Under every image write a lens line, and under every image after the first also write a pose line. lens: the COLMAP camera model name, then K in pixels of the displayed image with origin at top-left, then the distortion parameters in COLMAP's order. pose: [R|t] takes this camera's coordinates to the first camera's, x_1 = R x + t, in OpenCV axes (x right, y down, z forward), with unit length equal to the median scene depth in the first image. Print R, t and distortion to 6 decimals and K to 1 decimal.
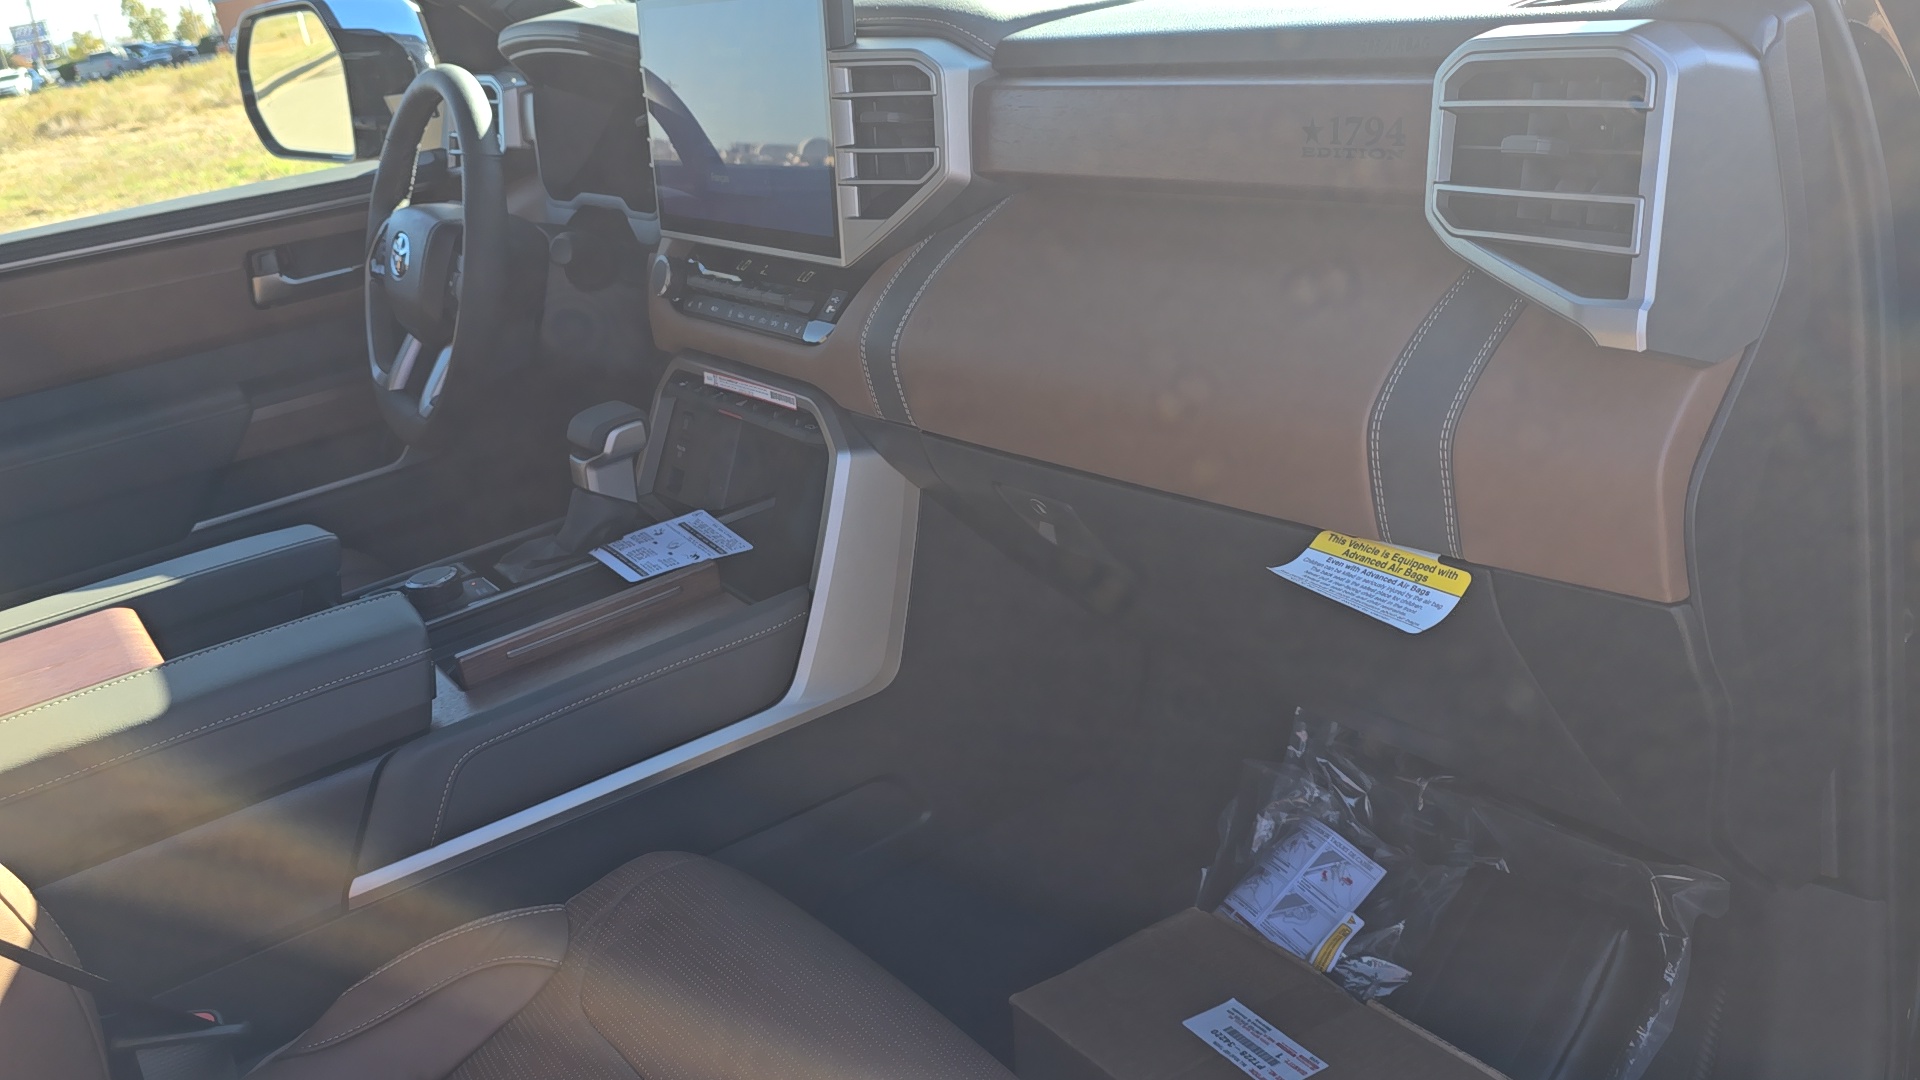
lens RADIAL K [[1608.8, 0, 958.8], [0, 1608.8, 539.4], [0, 0, 1]] dist [-0.012995, 0.020588]
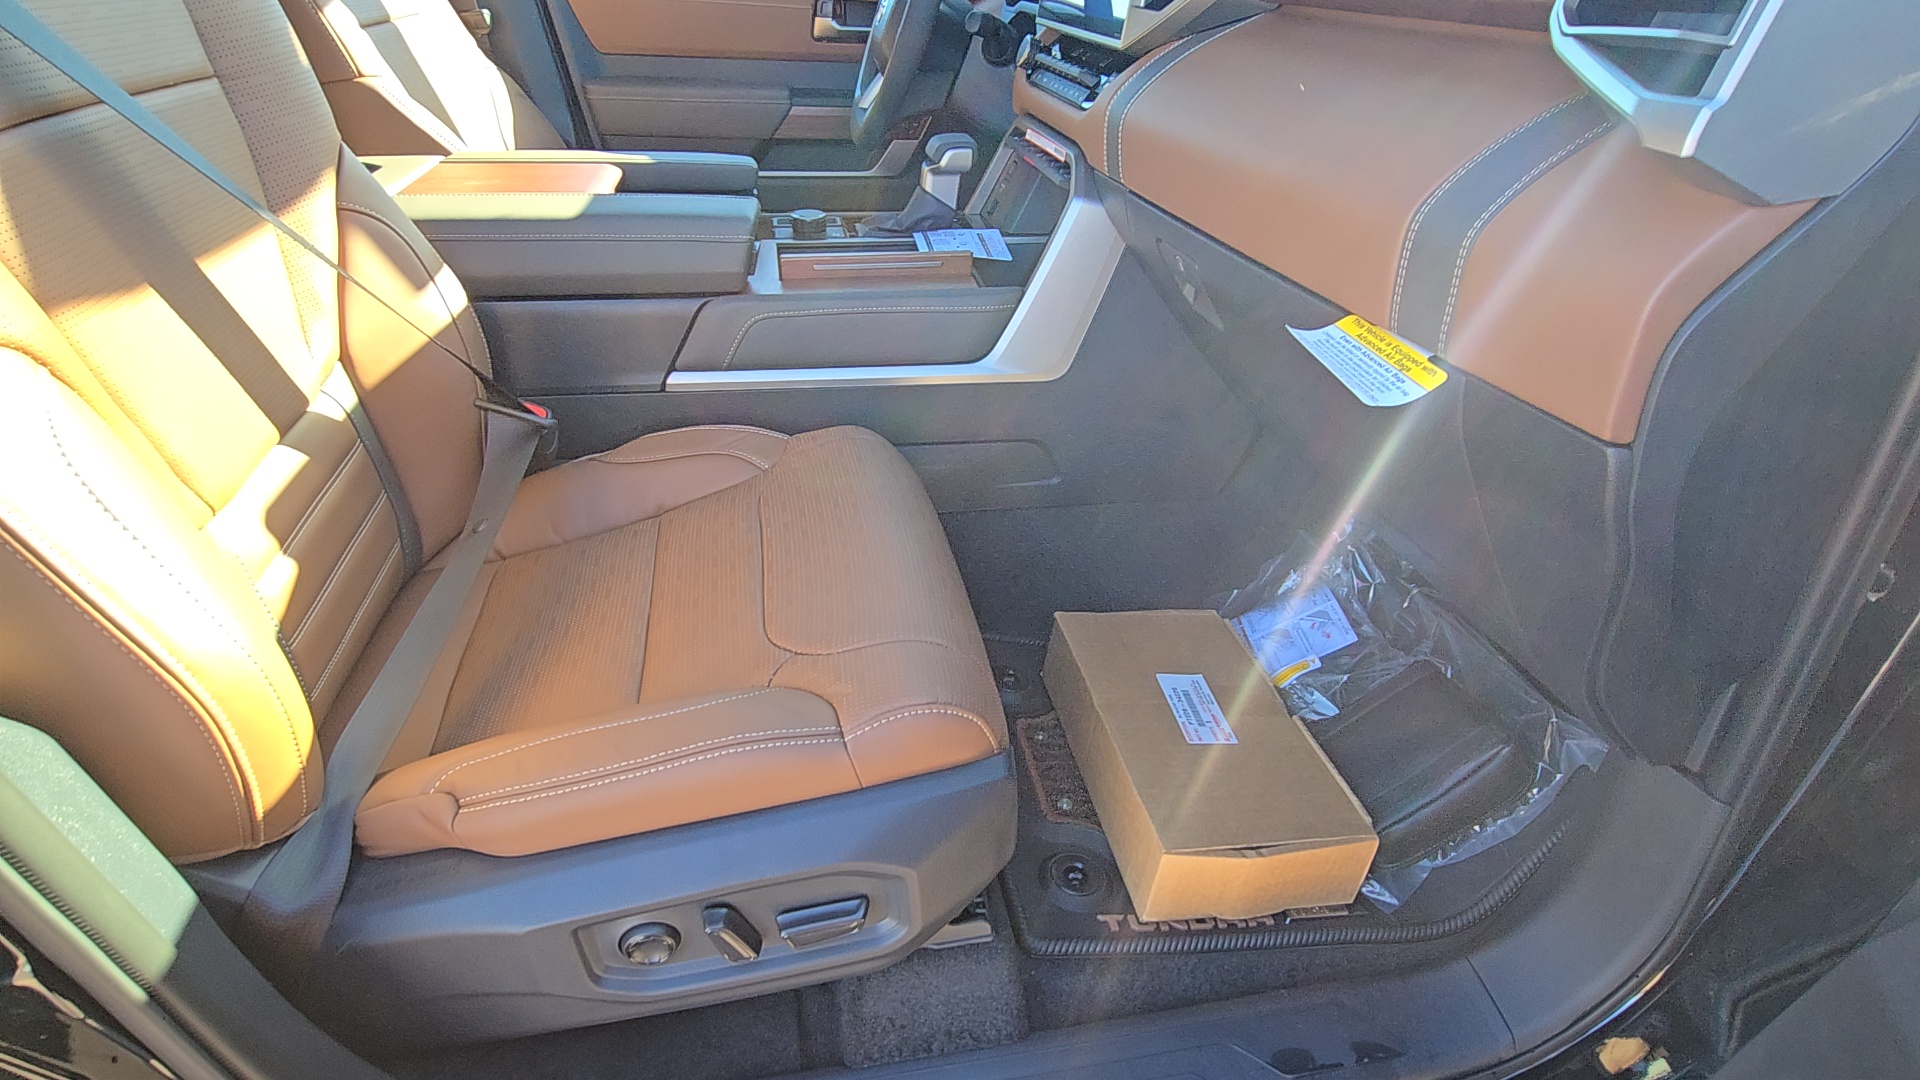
lens RADIAL K [[975.6, 0, 964.3], [0, 975.6, 539.6], [0, 0, 1]] dist [0.000469, -0.001341]
pose [[0.897445, 0.368902, -0.241875, 0.152814], [-0.314344, 0.919492, 0.236055, 0.048128], [0.309483, -0.135814, 0.941156, 0.175645]]
